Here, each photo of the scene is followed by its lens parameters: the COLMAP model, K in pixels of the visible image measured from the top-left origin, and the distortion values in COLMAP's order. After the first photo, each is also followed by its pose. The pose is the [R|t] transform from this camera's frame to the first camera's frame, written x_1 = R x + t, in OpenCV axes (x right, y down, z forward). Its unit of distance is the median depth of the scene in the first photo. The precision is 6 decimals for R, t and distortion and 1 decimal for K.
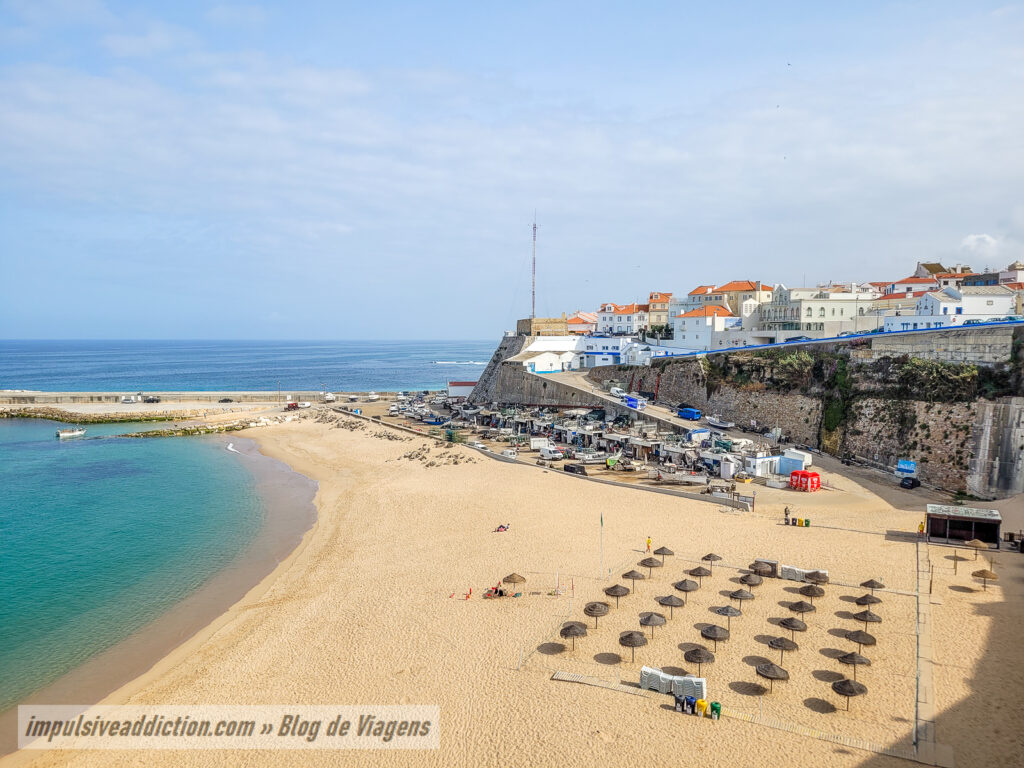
lens RADIAL K [[774.6, 0, 512.0], [0, 774.6, 384.0], [0, 0, 1]] dist [0.064381, -0.005258]
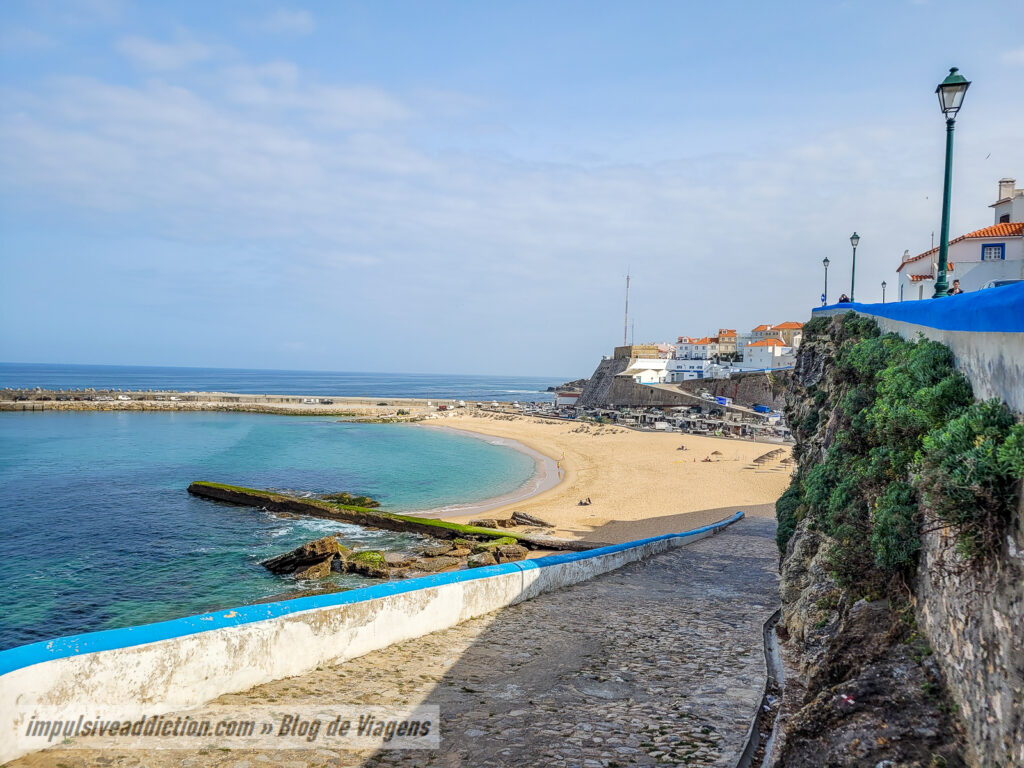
lens RADIAL K [[774.6, 0, 512.0], [0, 774.6, 384.0], [0, 0, 1]] dist [0.064381, -0.005258]
pose [[0.999517, 0.027057, -0.015315, -0.183126], [-0.027742, 0.998536, -0.046425, 0.058138], [0.014036, 0.046828, 0.998804, -0.405729]]
